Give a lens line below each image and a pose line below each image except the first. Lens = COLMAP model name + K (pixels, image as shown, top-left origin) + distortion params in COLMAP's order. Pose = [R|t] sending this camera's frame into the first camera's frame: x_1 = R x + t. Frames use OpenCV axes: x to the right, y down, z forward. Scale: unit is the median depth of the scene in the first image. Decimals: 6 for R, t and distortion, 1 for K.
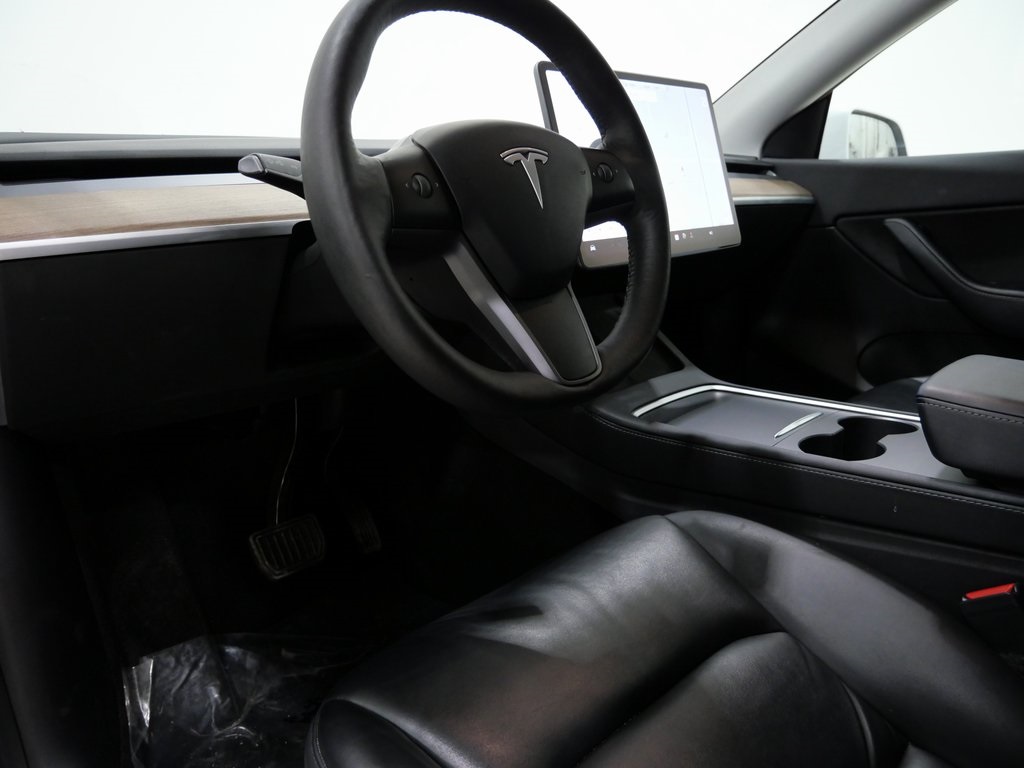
lens RADIAL K [[780.1, 0, 512.0], [0, 780.1, 384.0], [0, 0, 1]] dist [-0.008553, -0.005257]
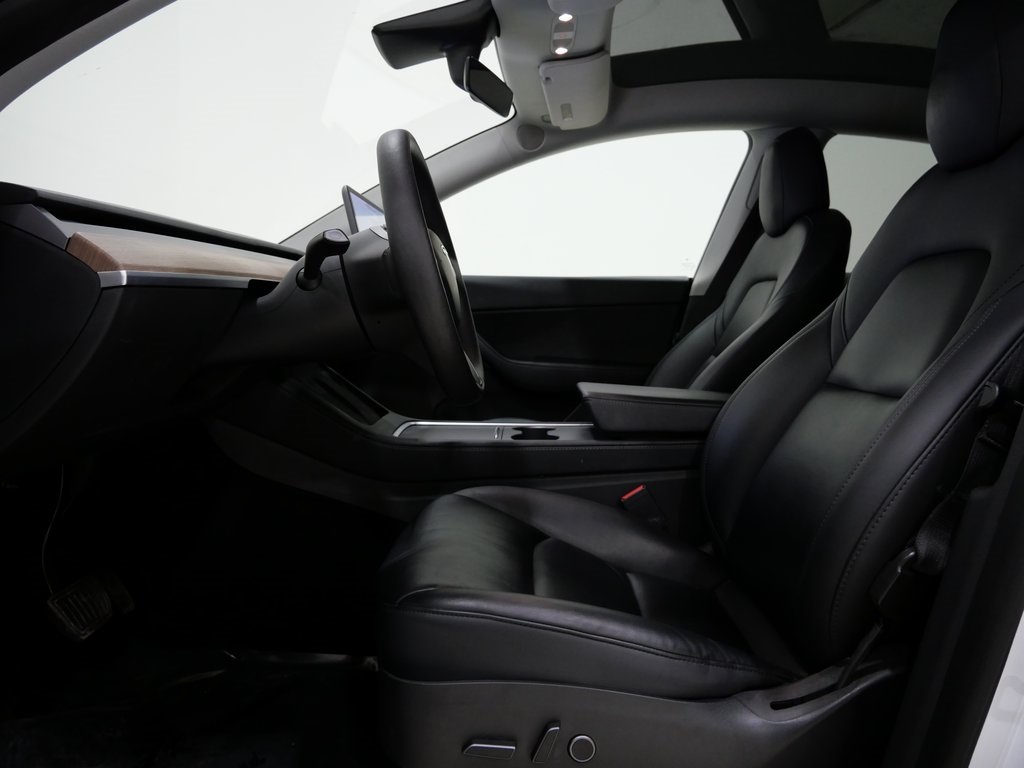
lens RADIAL K [[780.1, 0, 512.0], [0, 780.1, 384.0], [0, 0, 1]] dist [-0.008553, -0.005257]
pose [[0.699120, -0.014424, 0.714858, -0.686590], [0.129317, 0.985859, -0.106578, 0.118701], [-0.703212, 0.166954, 0.691100, -0.123830]]
